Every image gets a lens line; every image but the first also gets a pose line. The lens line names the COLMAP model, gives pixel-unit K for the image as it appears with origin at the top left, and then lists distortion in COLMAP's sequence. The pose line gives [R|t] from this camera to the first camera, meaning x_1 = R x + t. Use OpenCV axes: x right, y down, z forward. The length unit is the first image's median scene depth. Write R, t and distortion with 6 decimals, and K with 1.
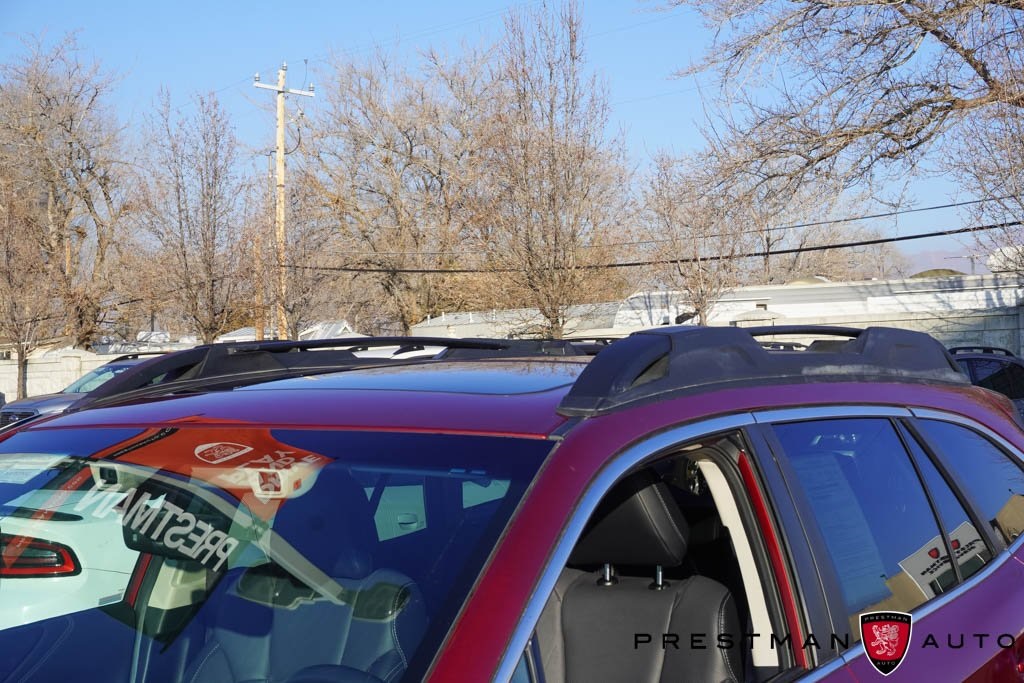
lens RADIAL K [[1574.6, 0, 515.2], [0, 1574.6, 349.3], [0, 0, 1]] dist [0.013038, 0.000000]
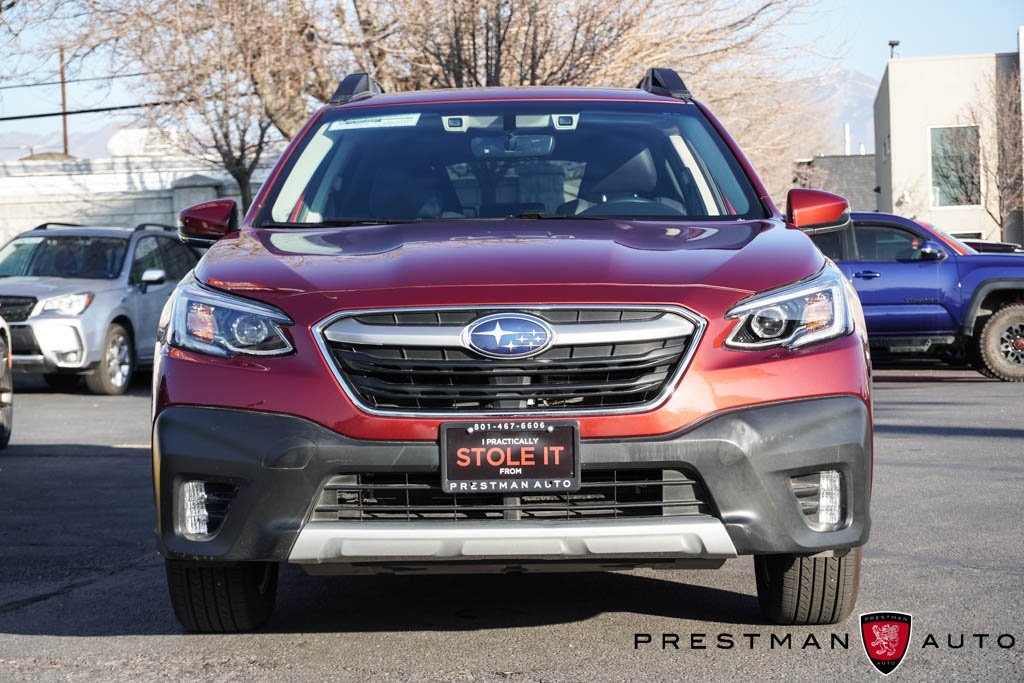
lens RADIAL K [[2097.5, 0, 512.0], [0, 2097.5, 339.7], [0, 0, 1]] dist [0.067206, 0.000000]
pose [[0.826284, -0.012434, 0.563117, -0.180529], [0.003402, 0.999848, 0.017086, 0.034213], [-0.563244, -0.012202, 0.826200, -0.133117]]
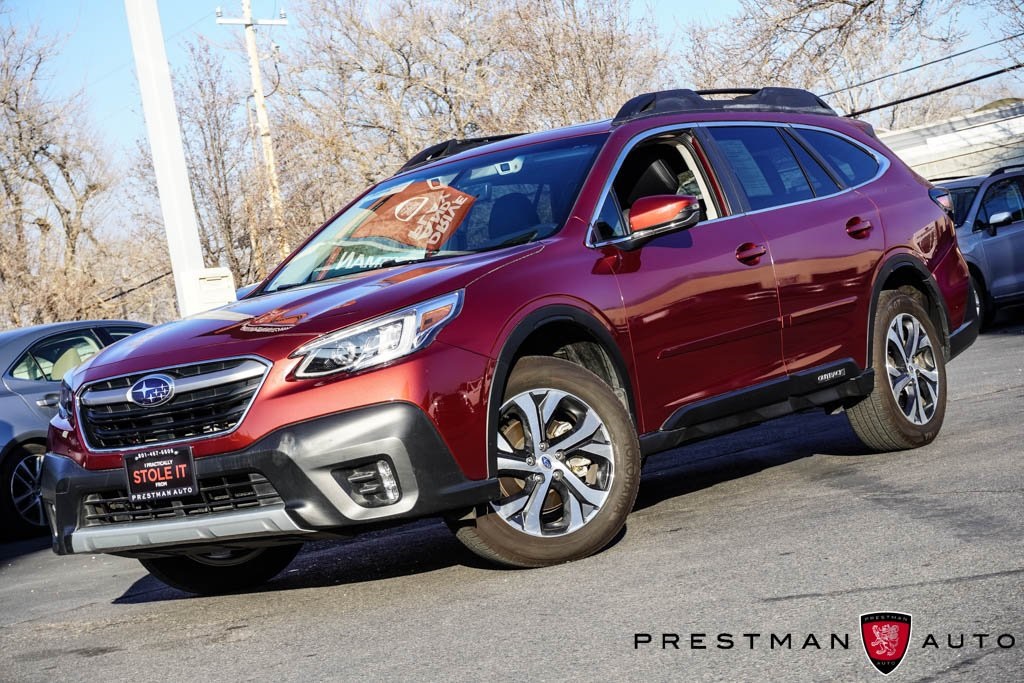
lens RADIAL K [[2097.5, 0, 504.9], [0, 2097.5, 336.2], [0, 0, 1]] dist [0.067206, 0.000000]
pose [[0.987828, -0.152771, -0.029260, -0.010266], [0.152964, 0.988222, 0.004438, 0.036025], [0.028238, -0.008859, 0.999562, -0.254653]]
